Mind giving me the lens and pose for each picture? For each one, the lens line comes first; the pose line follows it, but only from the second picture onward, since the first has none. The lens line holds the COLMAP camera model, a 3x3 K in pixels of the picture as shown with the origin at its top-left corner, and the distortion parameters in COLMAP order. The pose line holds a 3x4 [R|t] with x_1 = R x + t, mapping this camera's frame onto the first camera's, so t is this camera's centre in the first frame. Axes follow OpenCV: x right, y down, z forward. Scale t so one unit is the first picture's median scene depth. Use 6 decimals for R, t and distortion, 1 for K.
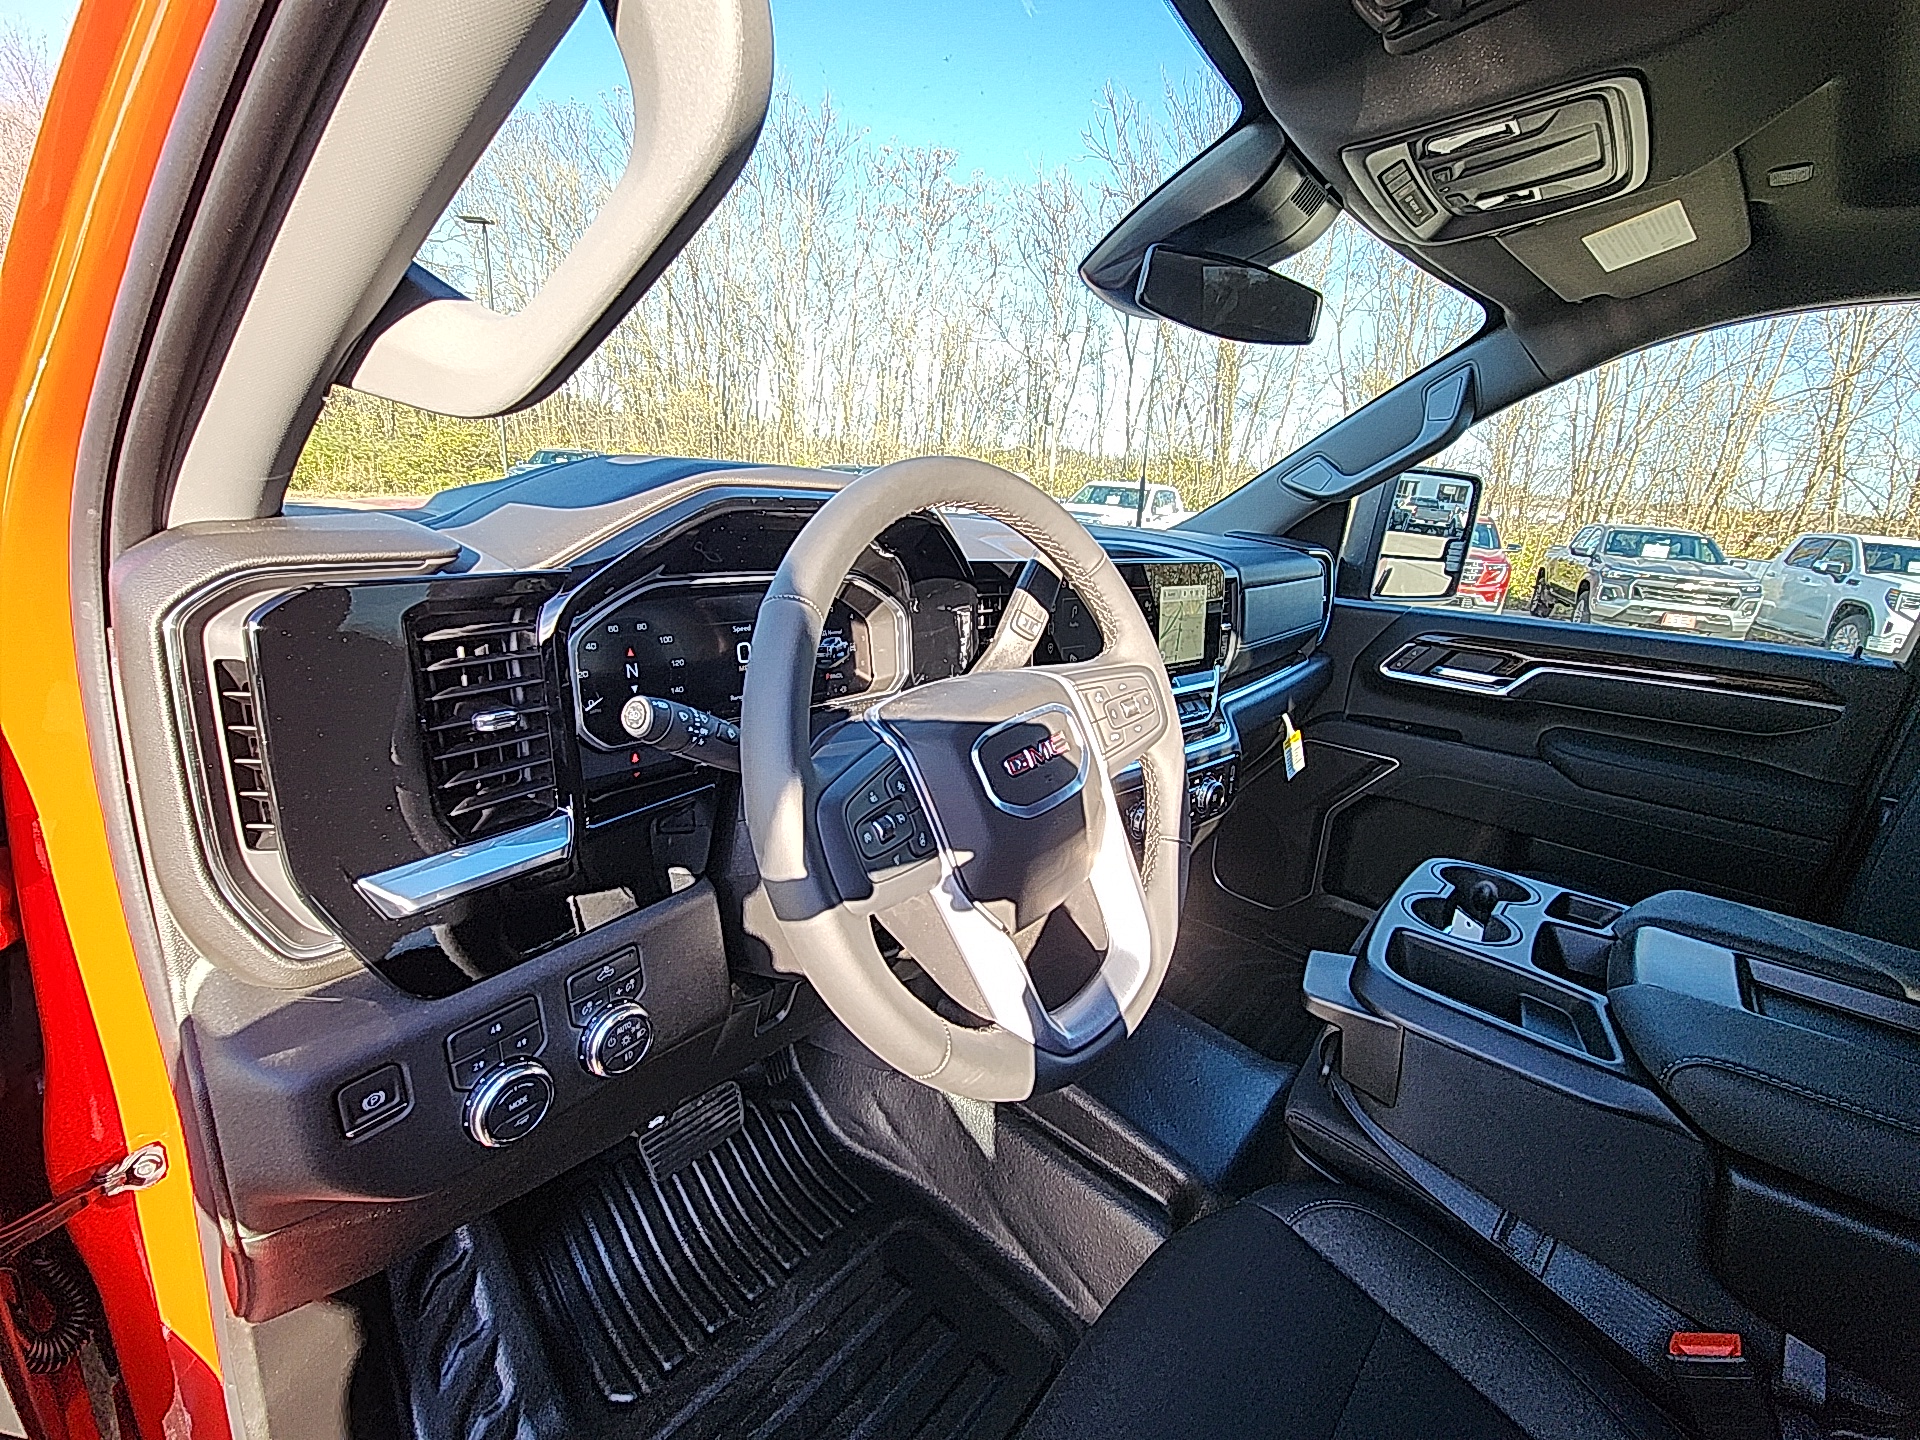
lens RADIAL K [[780.9, 0, 948.1], [0, 780.9, 707.1], [0, 0, 1]] dist [0.000845, 0.000002]
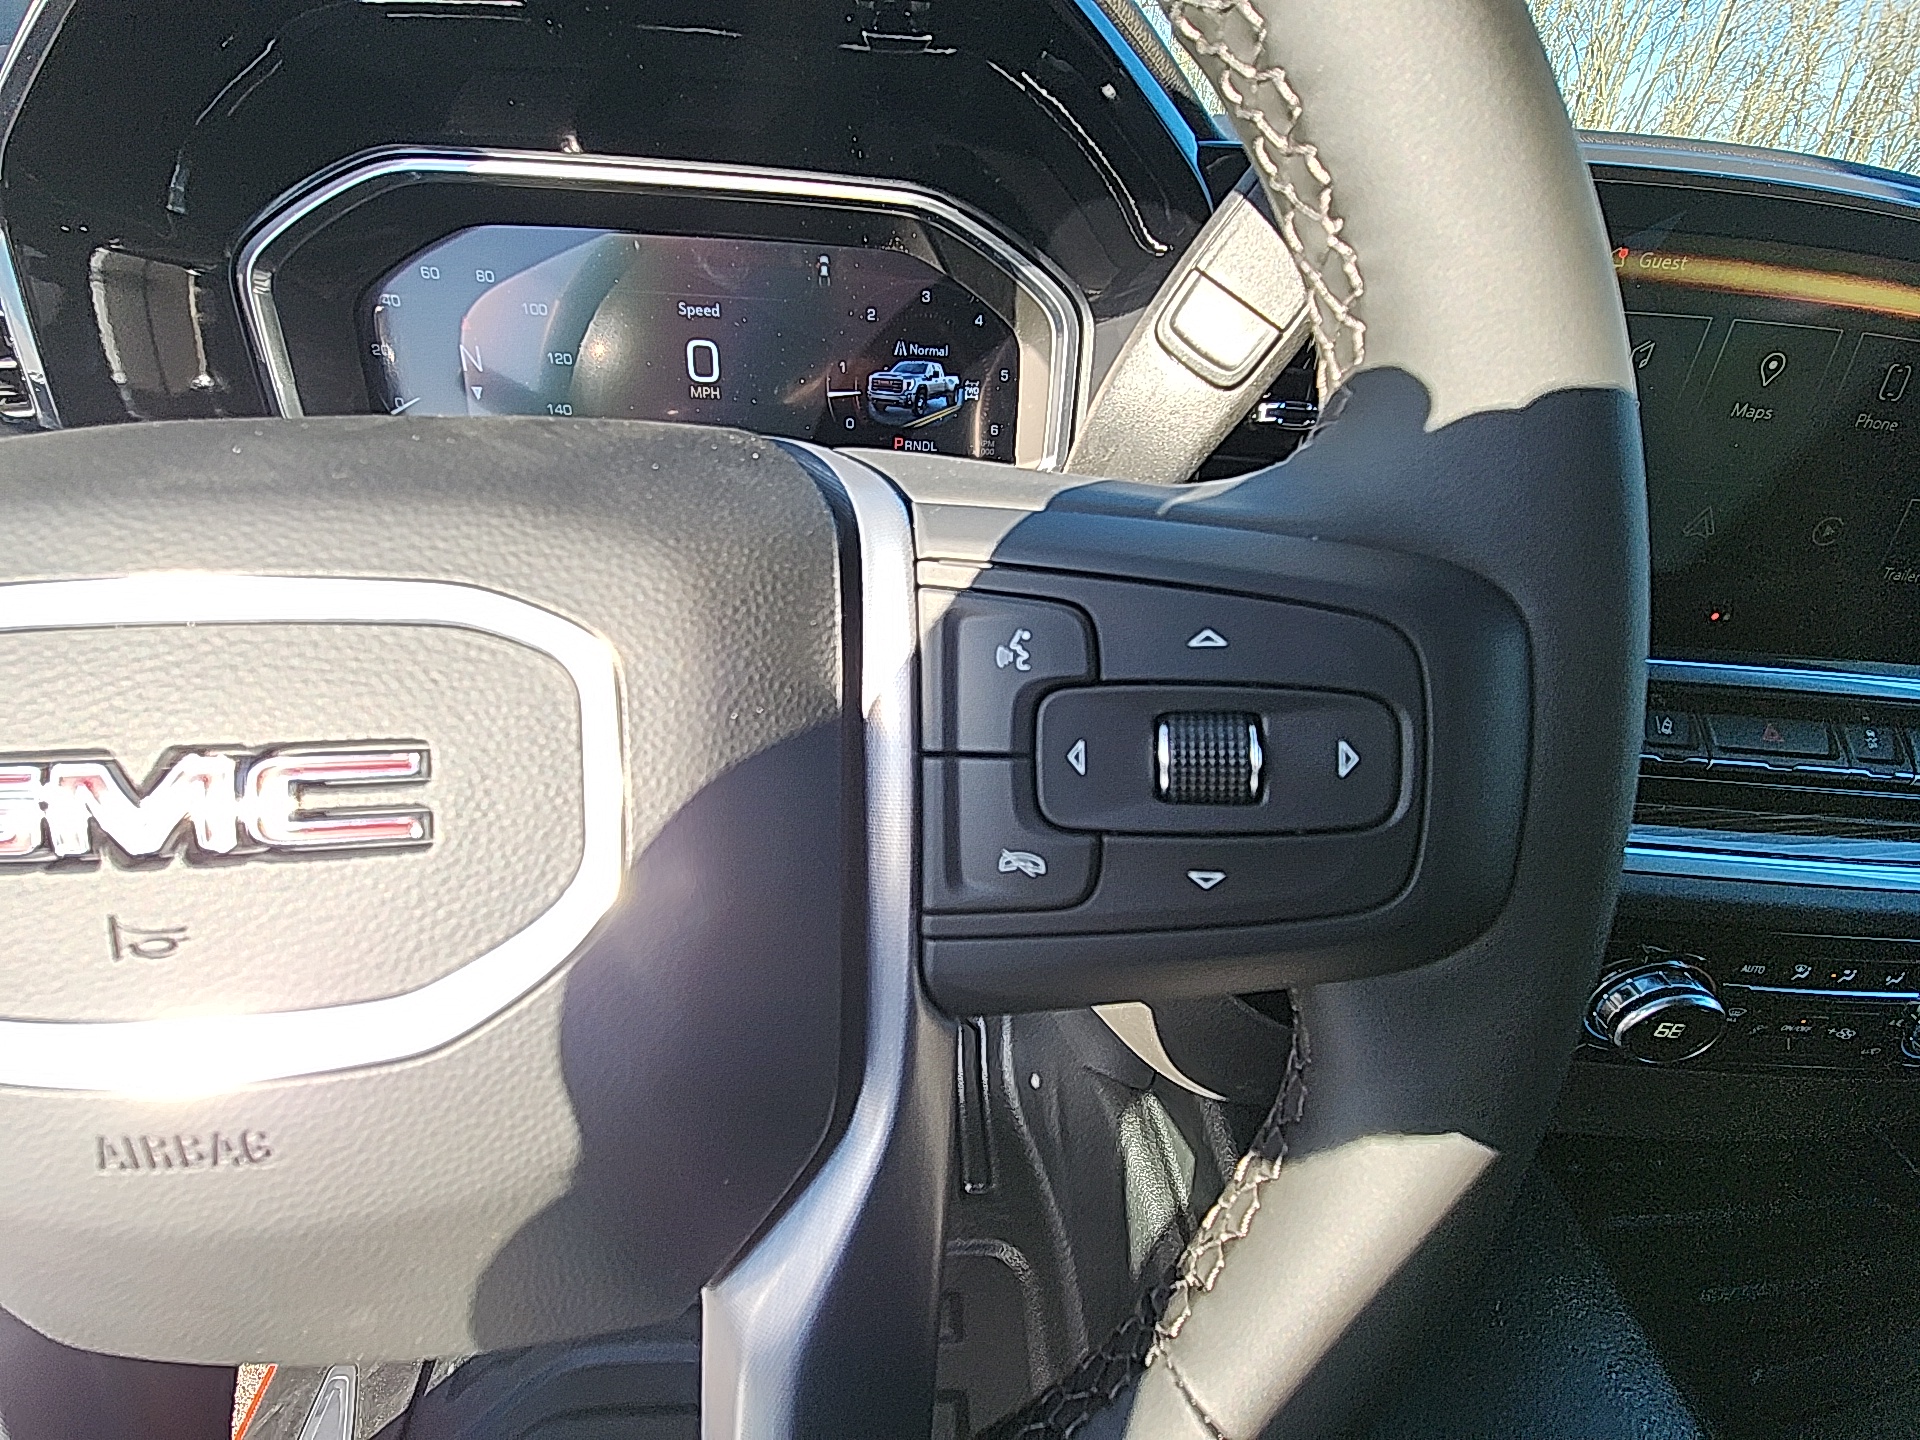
lens RADIAL K [[780.9, 0, 948.1], [0, 780.9, 707.1], [0, 0, 1]] dist [0.000845, 0.000002]
pose [[0.709632, 0.340416, -0.616879, 0.227314], [-0.187091, 0.935147, 0.300826, -0.035304], [0.679278, -0.098063, 0.727299, 0.607925]]
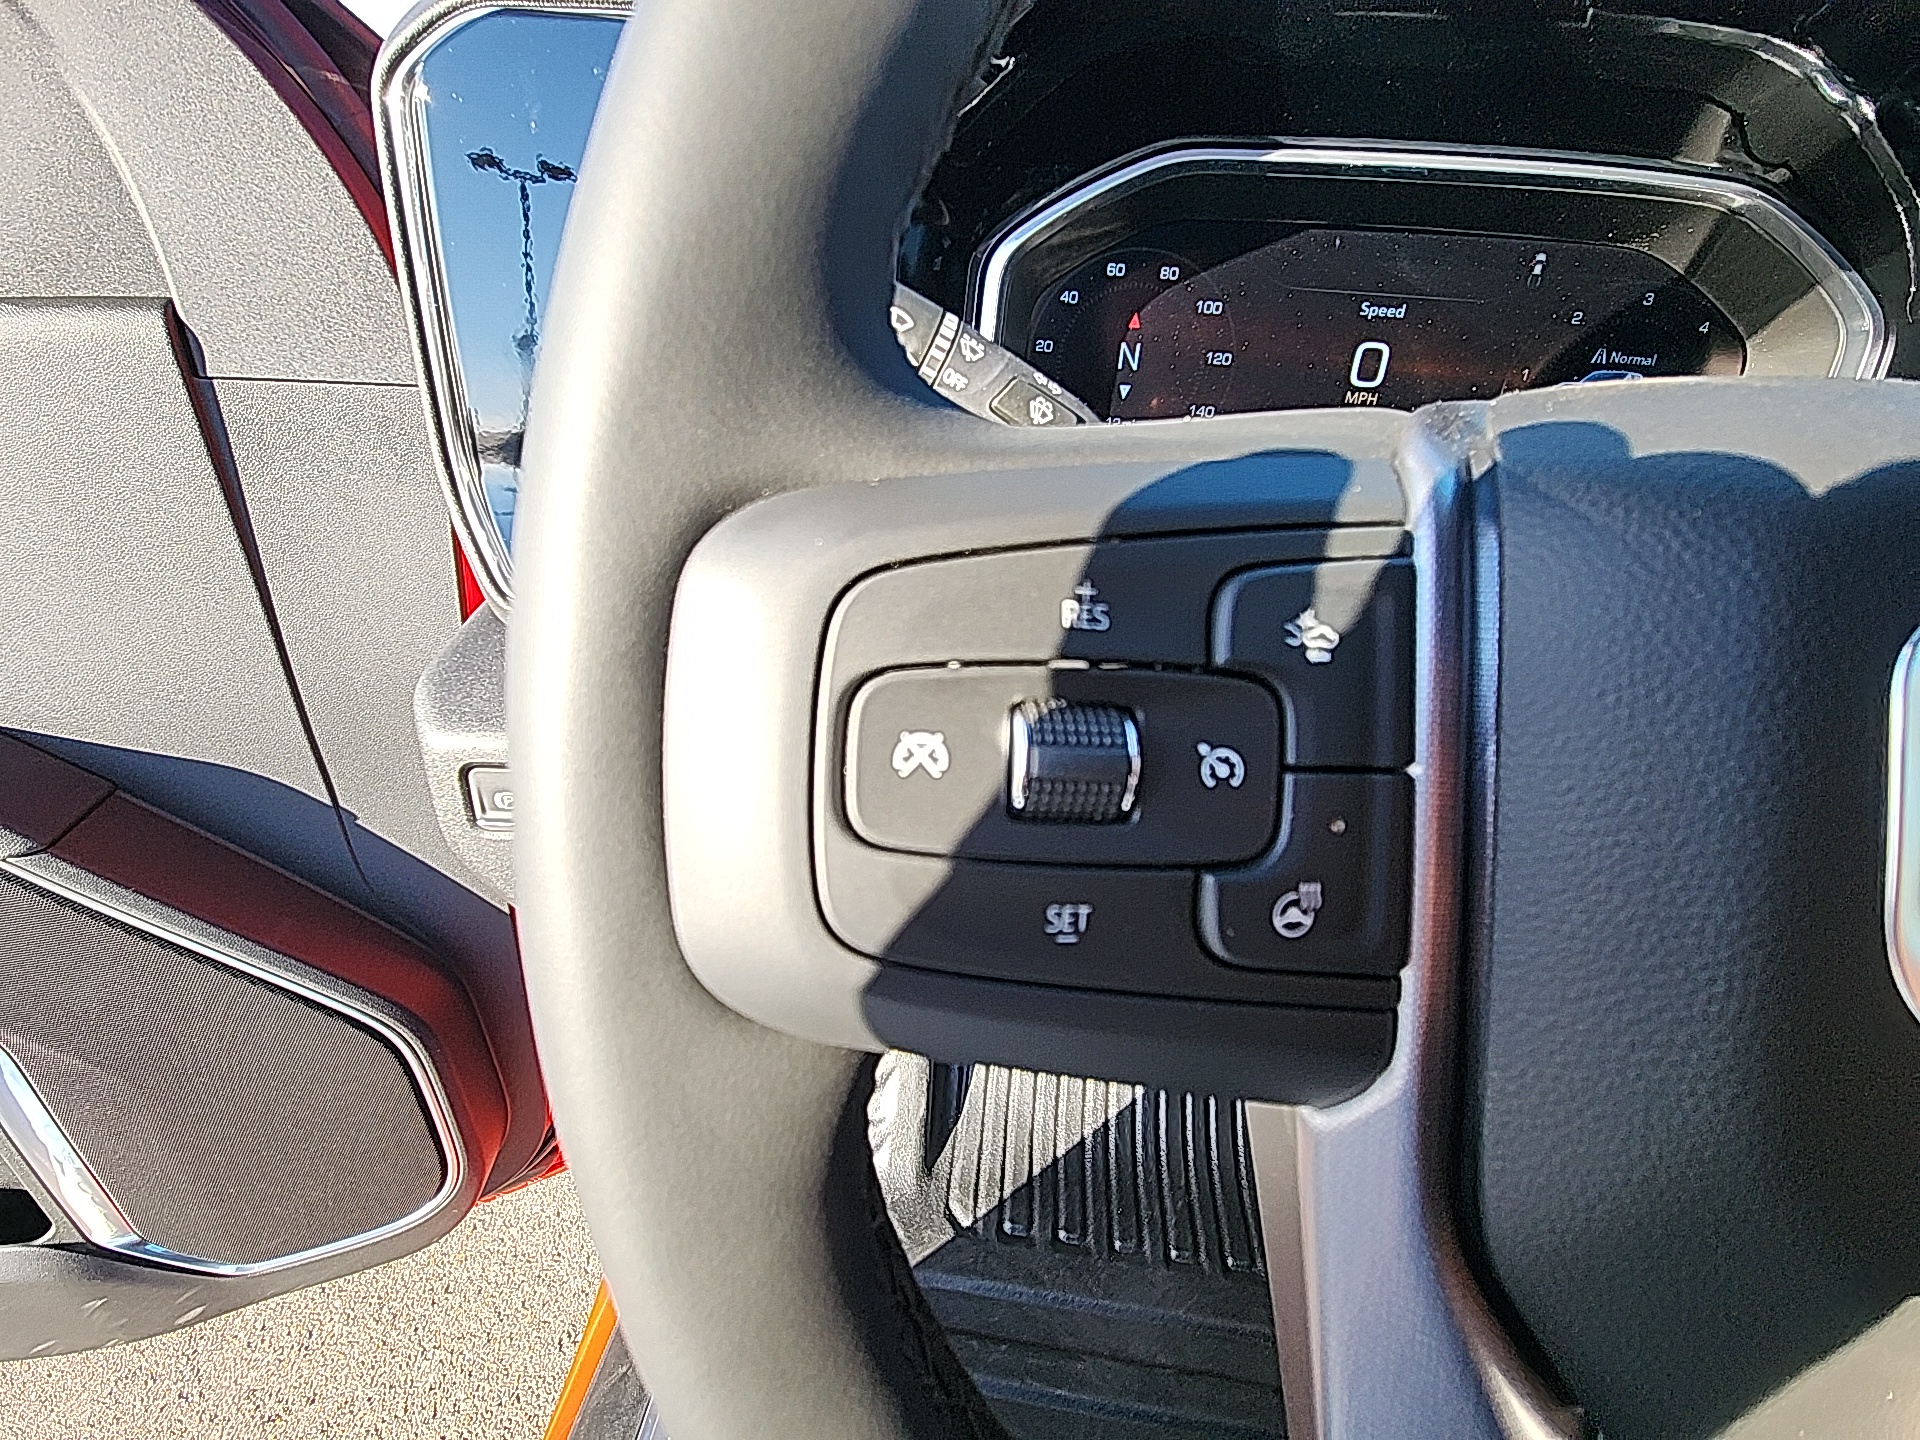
lens RADIAL K [[769.8, 0, 952.3], [0, 769.8, 706.5], [0, 0, 1]] dist [0.017021, -0.011295]
pose [[0.572381, 0.380724, -0.726243, 0.023088], [-0.231915, 0.924678, 0.301970, 0.037909], [0.786509, -0.004415, 0.617563, 0.420327]]
